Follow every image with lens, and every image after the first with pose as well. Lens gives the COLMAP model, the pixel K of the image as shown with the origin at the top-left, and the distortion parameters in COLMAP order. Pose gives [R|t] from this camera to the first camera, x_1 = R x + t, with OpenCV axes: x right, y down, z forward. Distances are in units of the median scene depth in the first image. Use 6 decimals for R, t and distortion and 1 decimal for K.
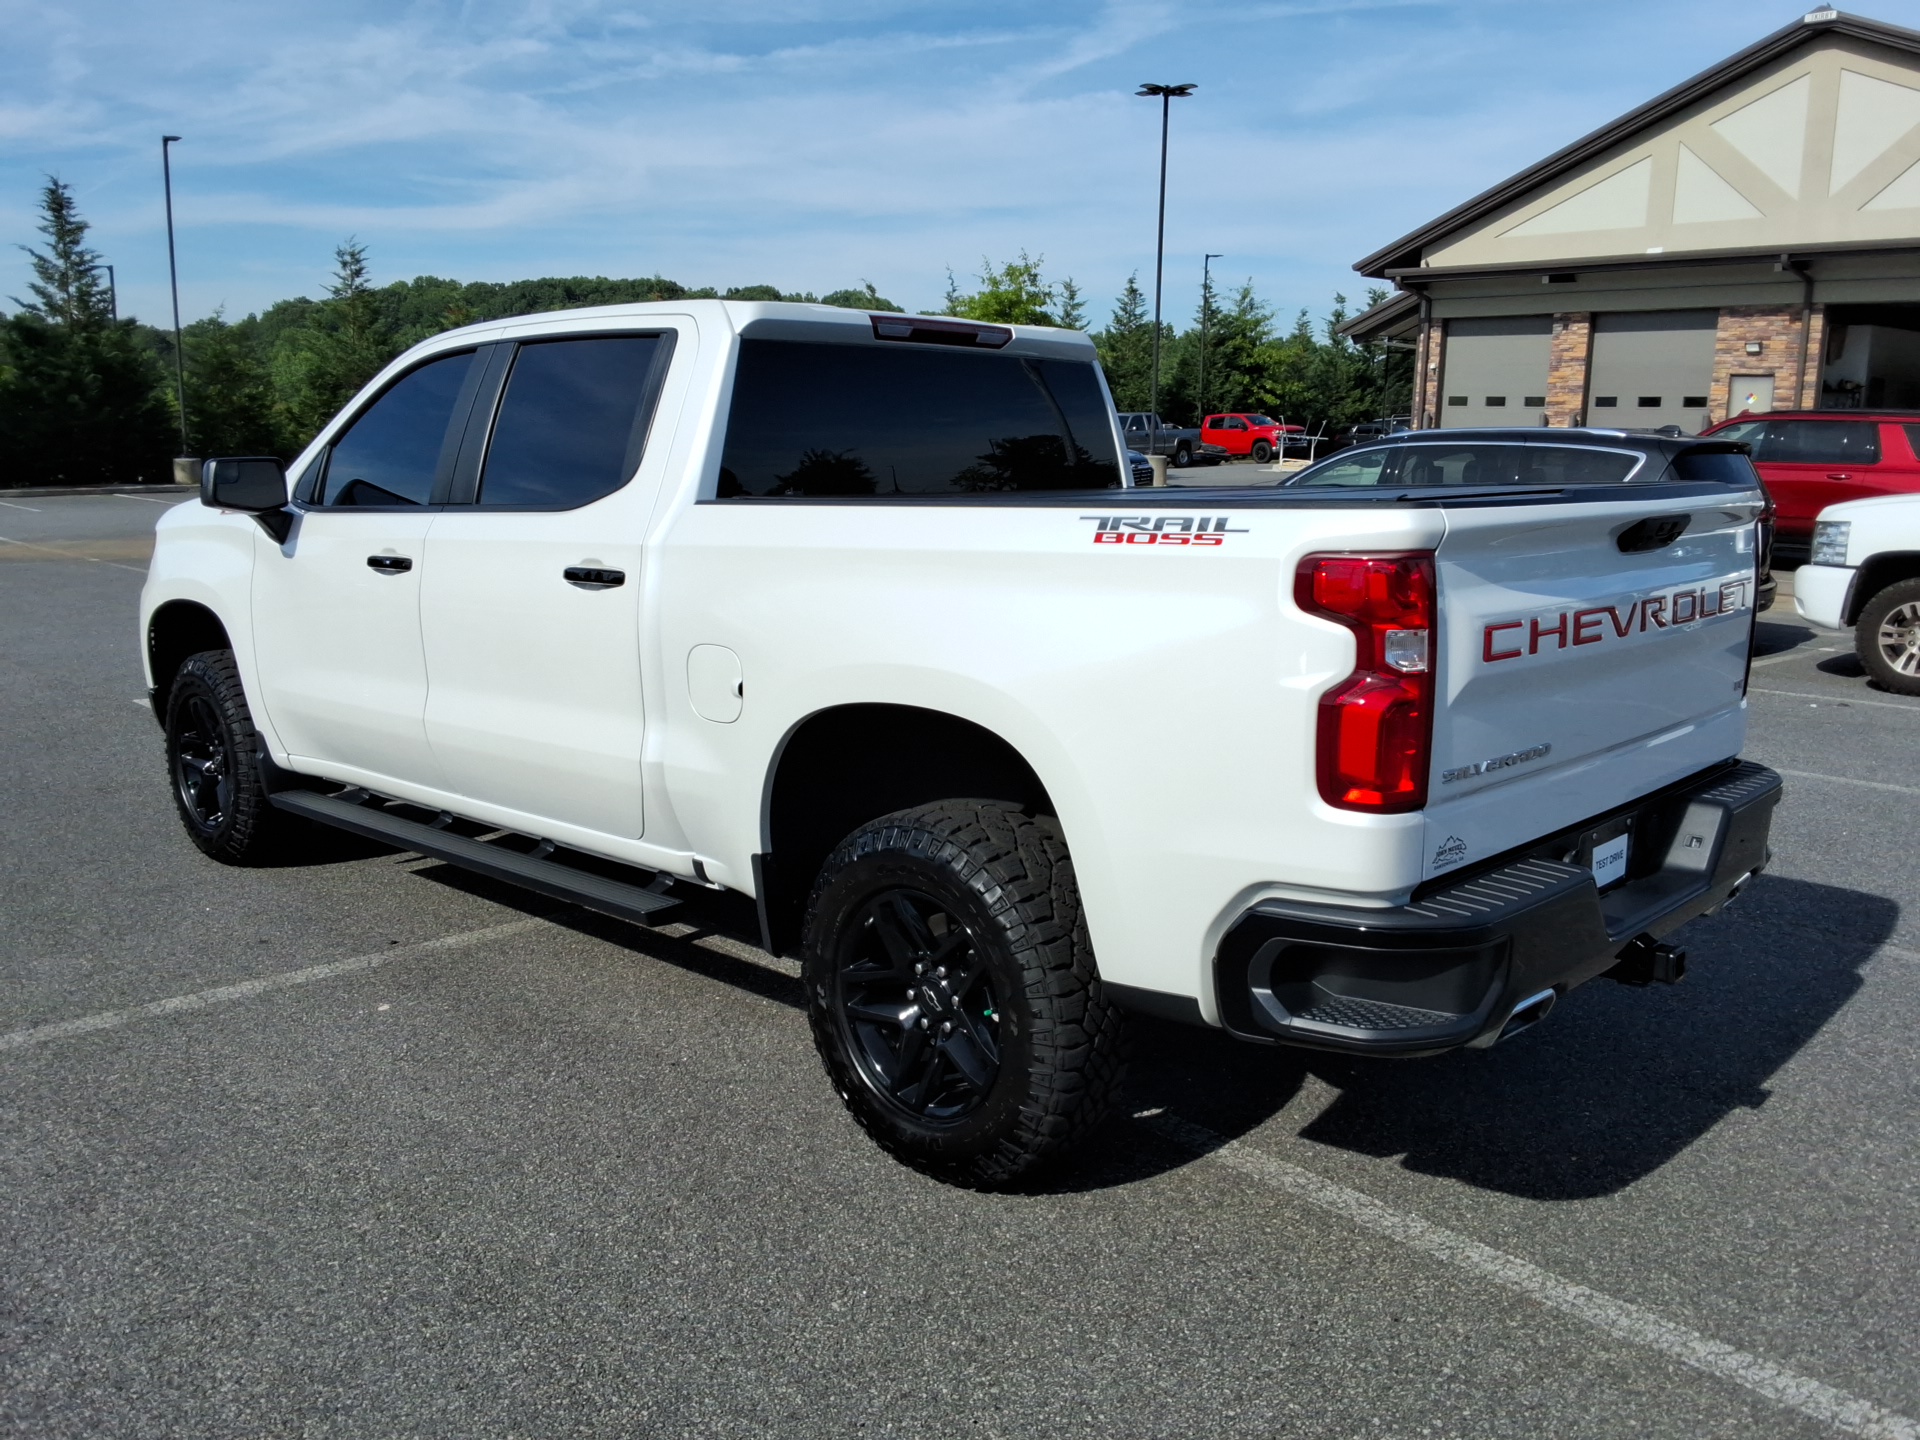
lens RADIAL K [[1536.8, 0, 980.7], [0, 1536.8, 706.9], [0, 0, 1]] dist [0.133186, -0.205981]
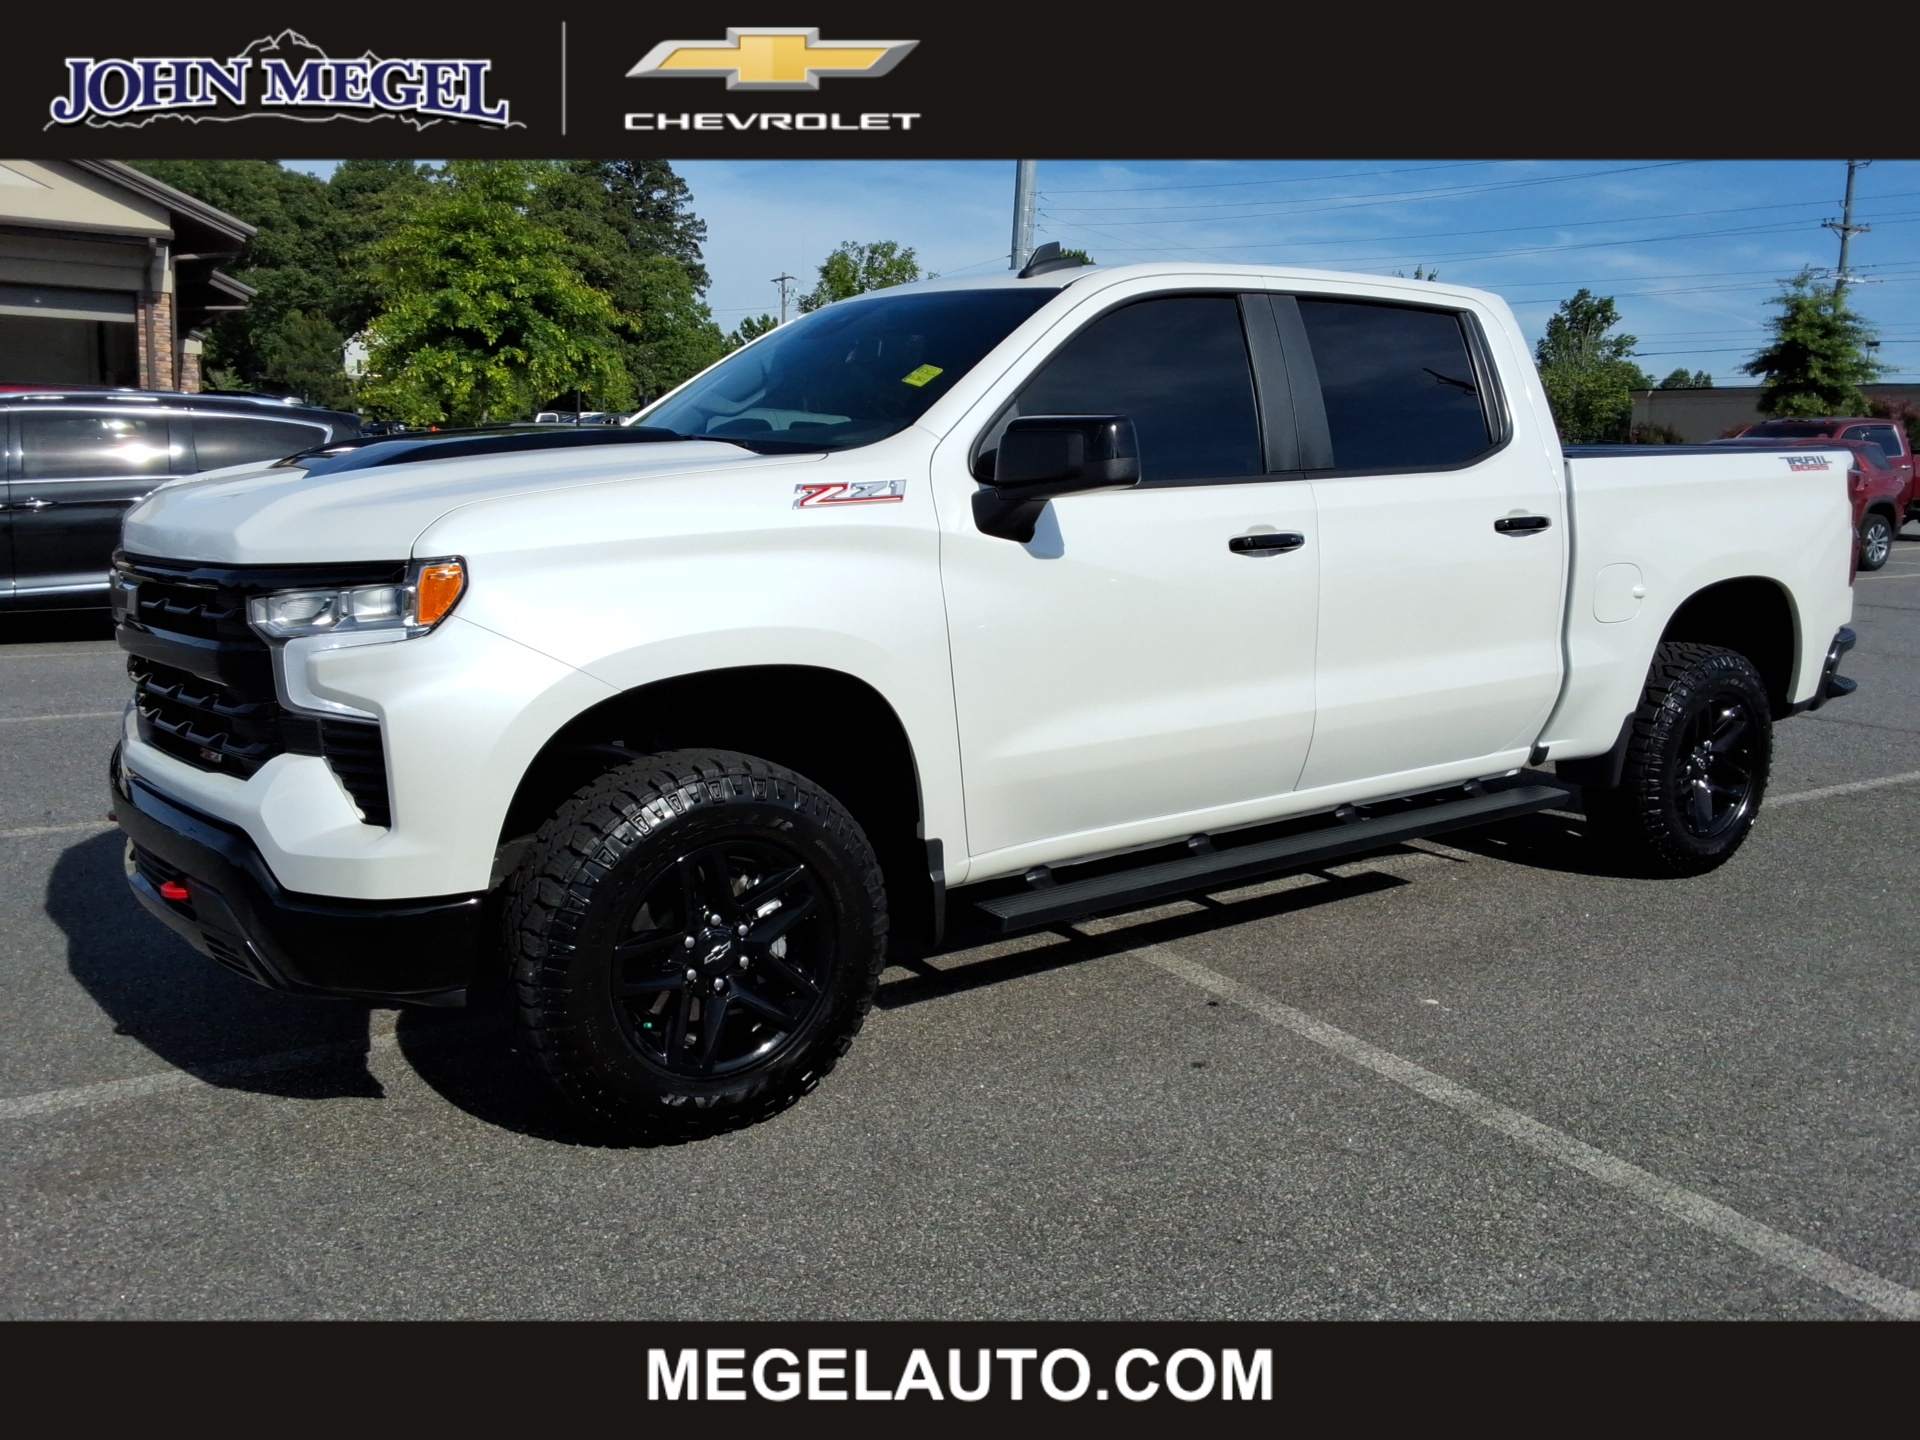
lens RADIAL K [[1538.4, 0, 977.7], [0, 1538.4, 707.5], [0, 0, 1]] dist [0.124027, -0.195672]
pose [[0.192633, -0.161393, 0.967908, -0.167246], [0.147604, 0.979924, 0.134020, -0.018922], [-0.970106, 0.117051, 0.212588, 0.132562]]
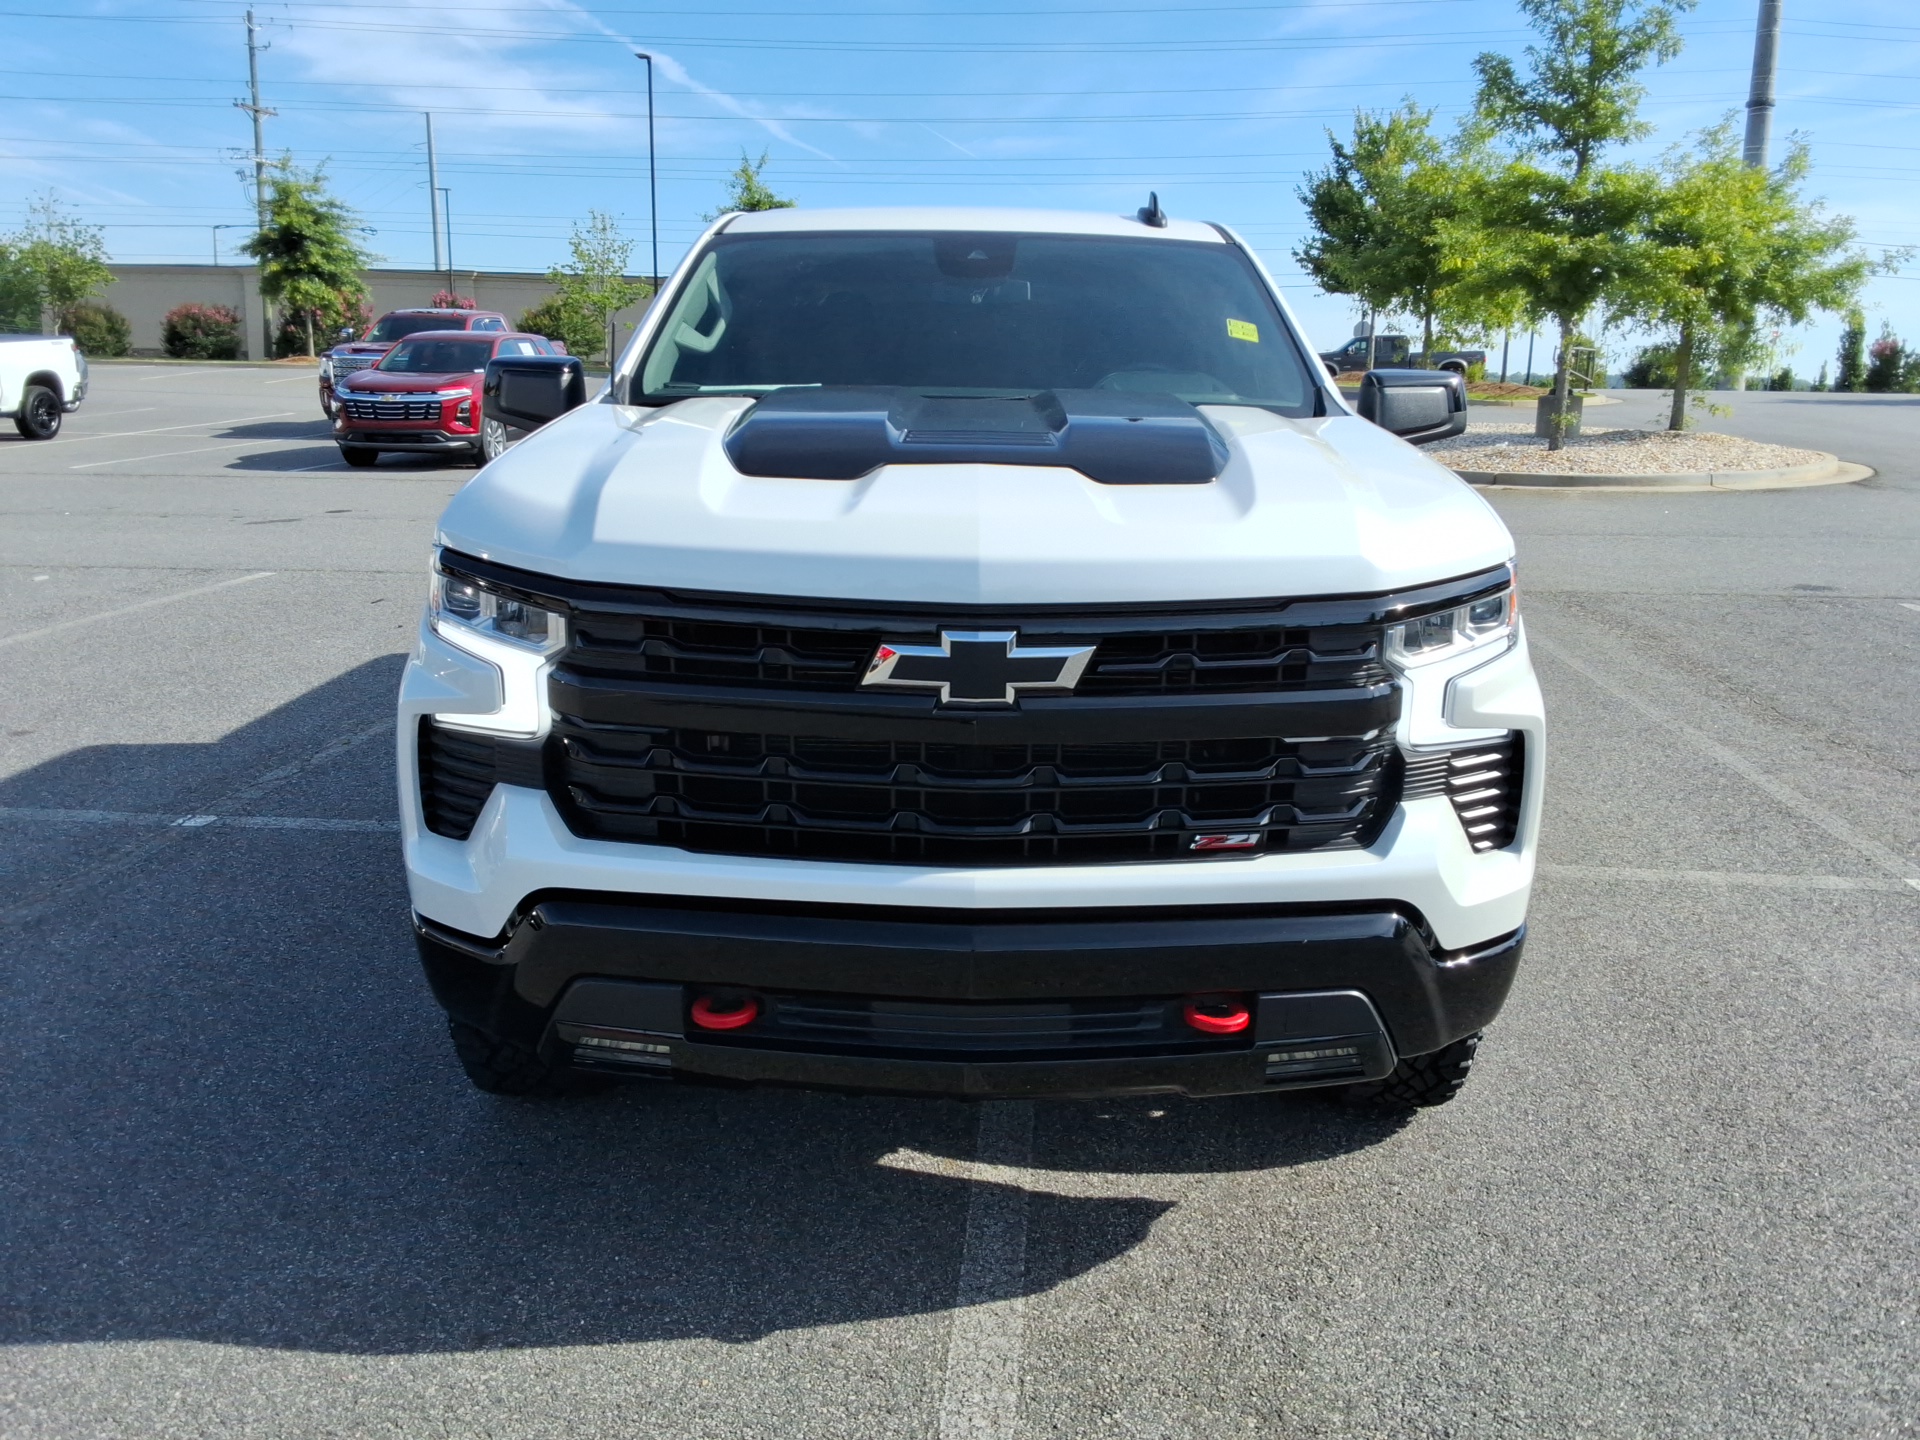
lens RADIAL K [[1538.4, 0, 977.7], [0, 1538.4, 707.5], [0, 0, 1]] dist [0.124027, -0.195672]
pose [[-0.689917, -0.174765, 0.702476, -0.129100], [0.101249, 0.937584, 0.332695, -0.040726], [-0.716773, 0.300657, -0.629160, 0.245243]]
